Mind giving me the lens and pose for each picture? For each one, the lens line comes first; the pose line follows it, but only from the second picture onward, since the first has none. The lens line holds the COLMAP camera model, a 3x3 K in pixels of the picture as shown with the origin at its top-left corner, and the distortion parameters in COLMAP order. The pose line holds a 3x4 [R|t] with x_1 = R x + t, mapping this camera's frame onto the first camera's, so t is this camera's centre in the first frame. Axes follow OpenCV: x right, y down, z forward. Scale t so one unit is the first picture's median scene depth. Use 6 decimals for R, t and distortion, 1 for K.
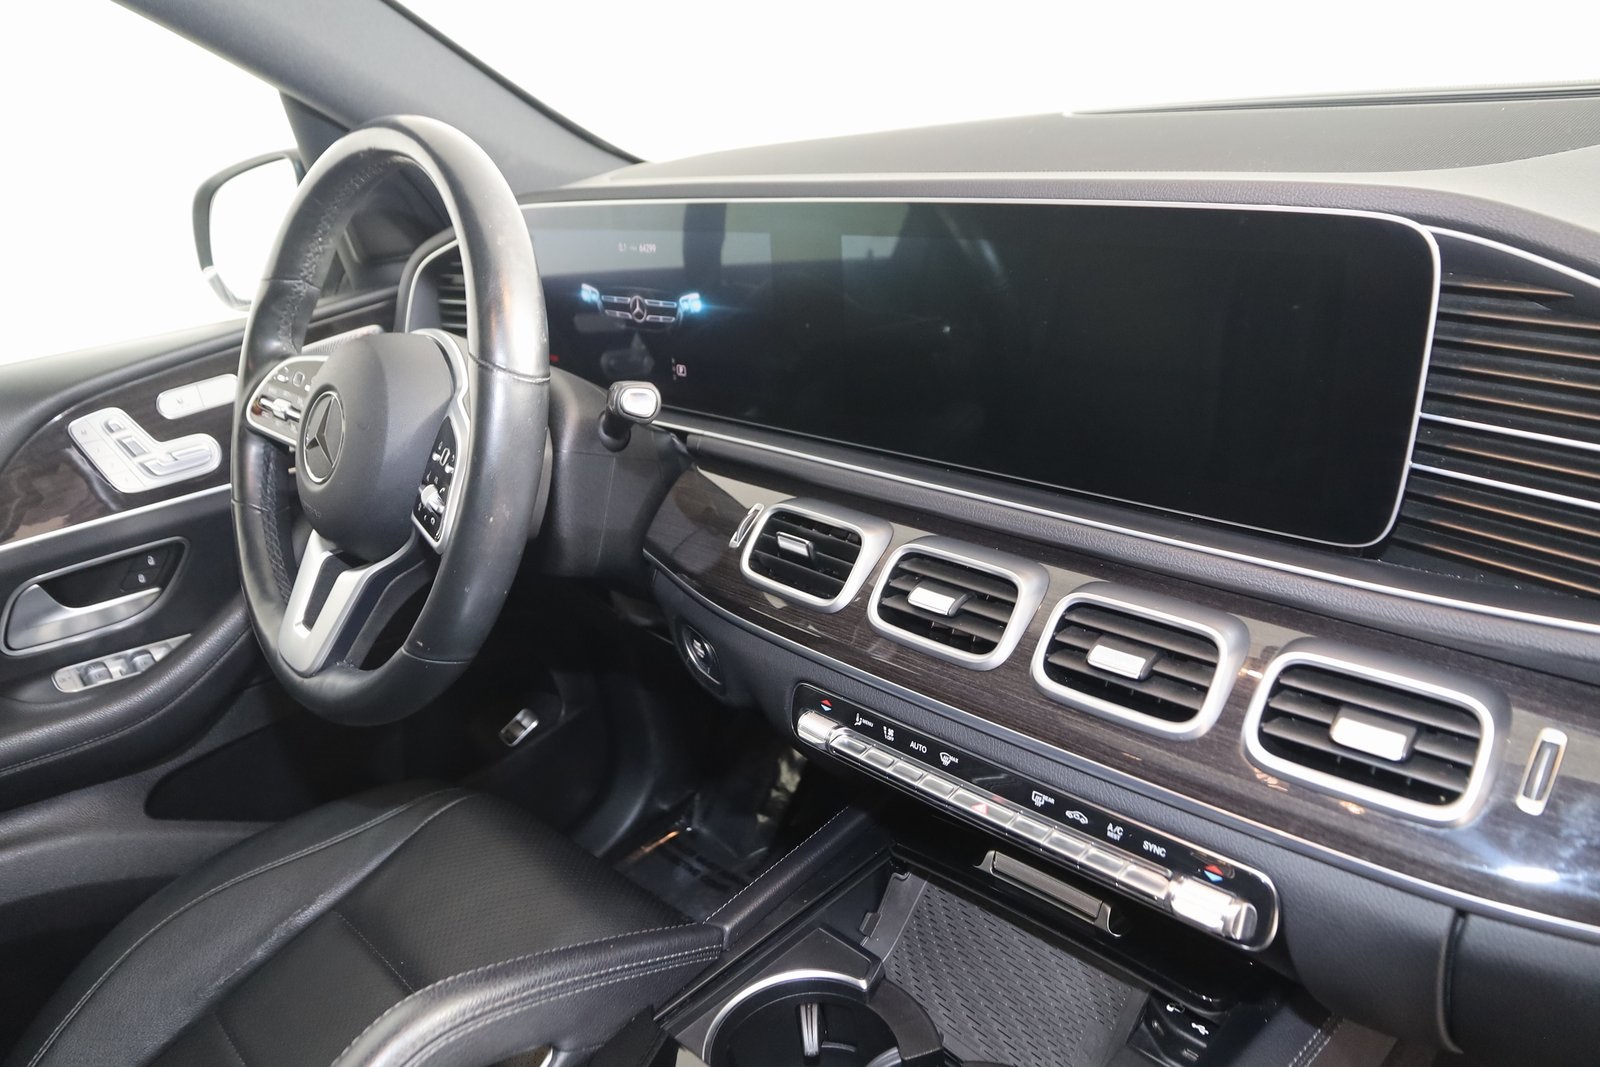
lens RADIAL K [[1097.9, 0, 815.8], [0, 1097.9, 544.4], [0, 0, 1]] dist [-0.106822, 0.054372]
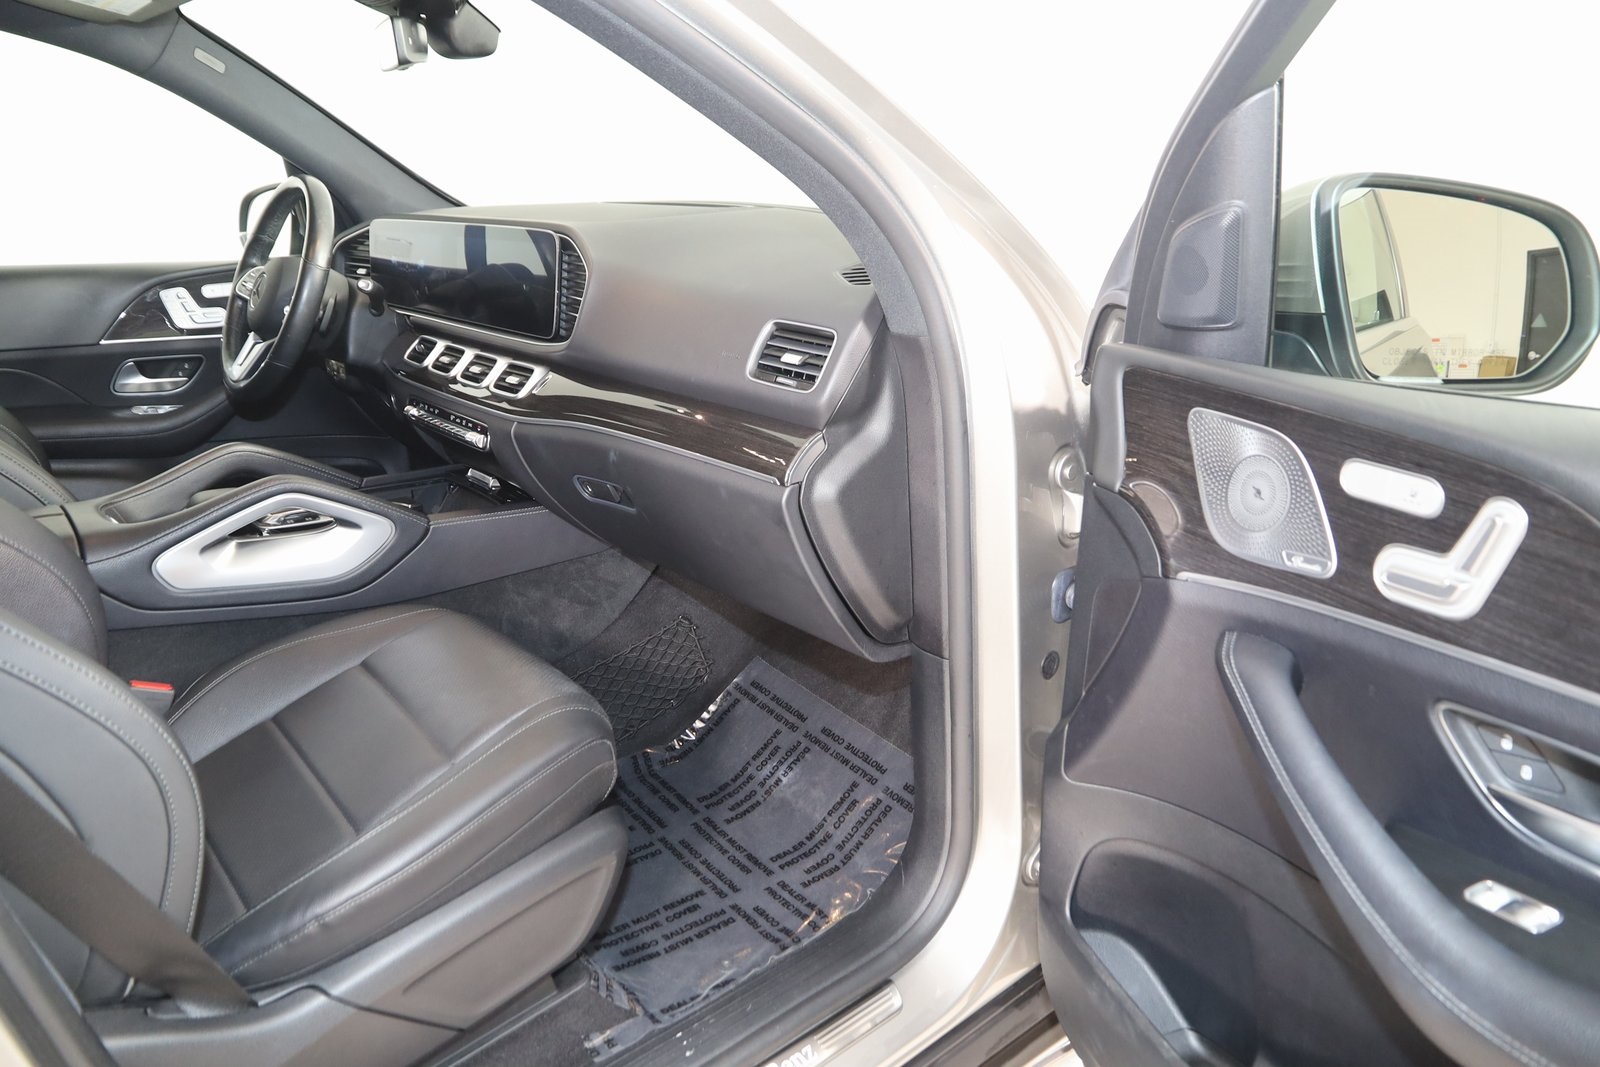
lens RADIAL K [[1097.9, 0, 812.7], [0, 1097.9, 529.0], [0, 0, 1]] dist [-0.106822, 0.054372]
pose [[0.991436, 0.124201, -0.040347, 0.970691], [-0.127228, 0.988309, -0.084010, 0.477221], [0.029441, 0.088424, 0.995648, -1.370816]]
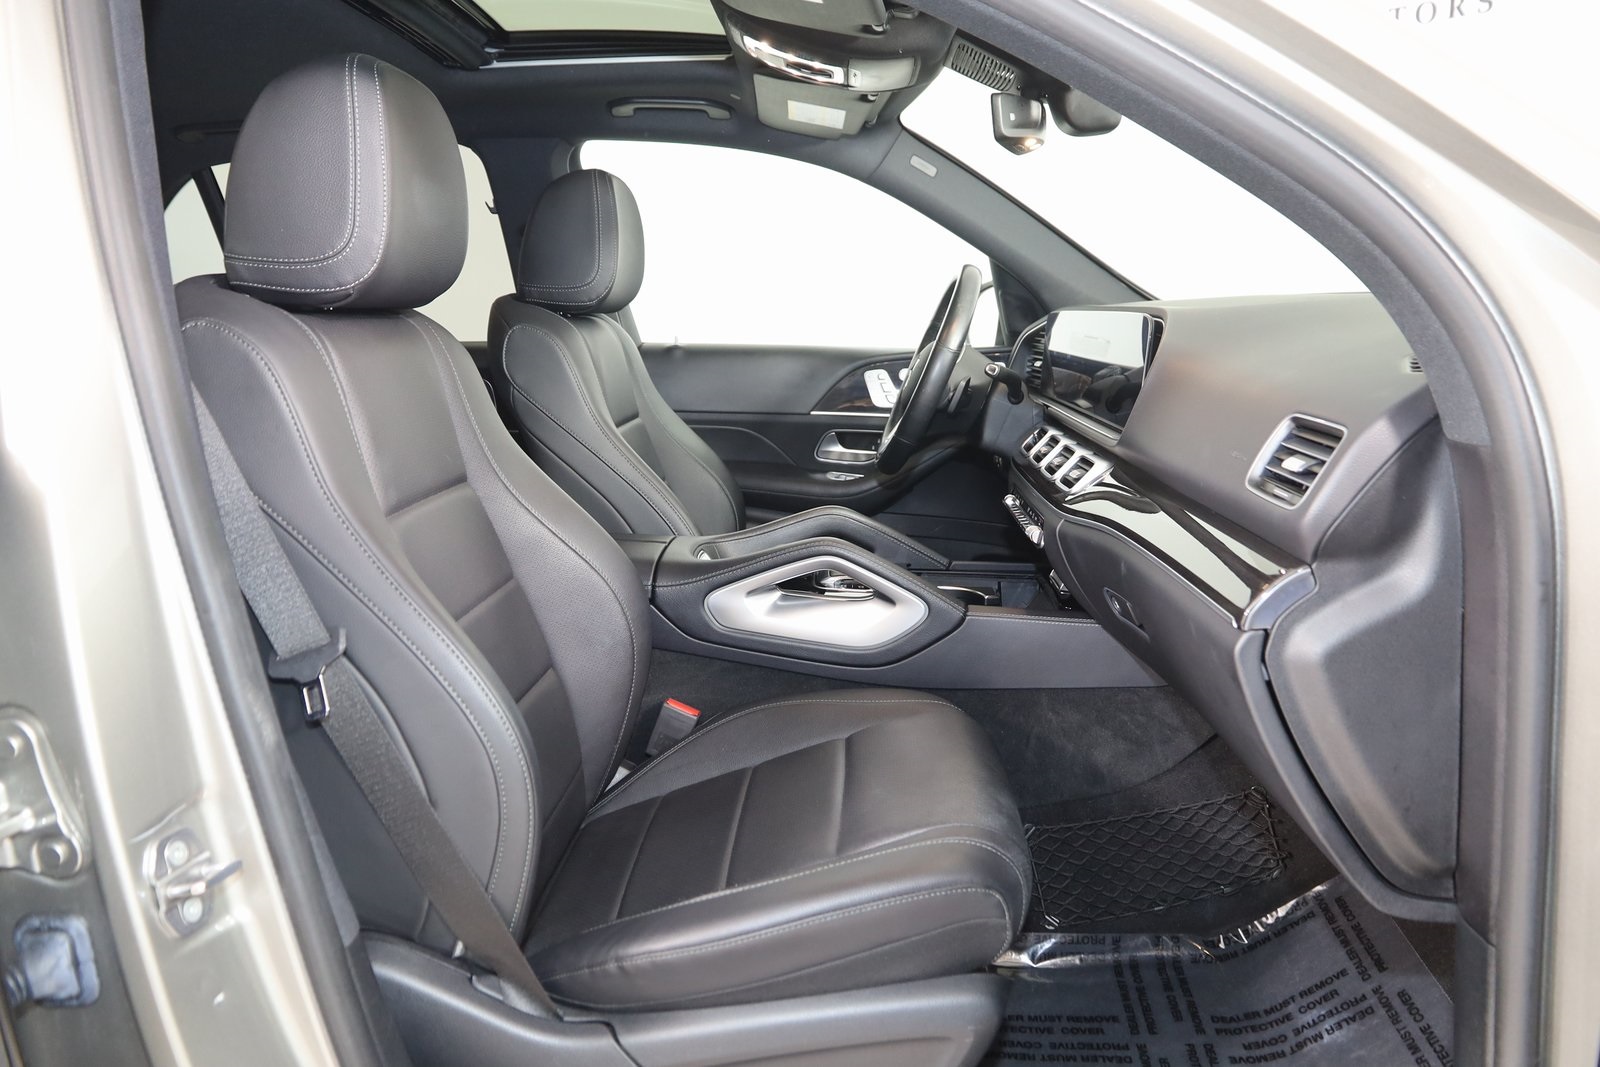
lens RADIAL K [[1097.9, 0, 801.9], [0, 1097.9, 514.6], [0, 0, 1]] dist [-0.106822, 0.054372]
pose [[0.666692, 0.230974, -0.708641, 1.306456], [-0.347174, 0.937565, -0.021033, 0.367689], [0.659539, 0.260044, 0.705255, -0.980126]]
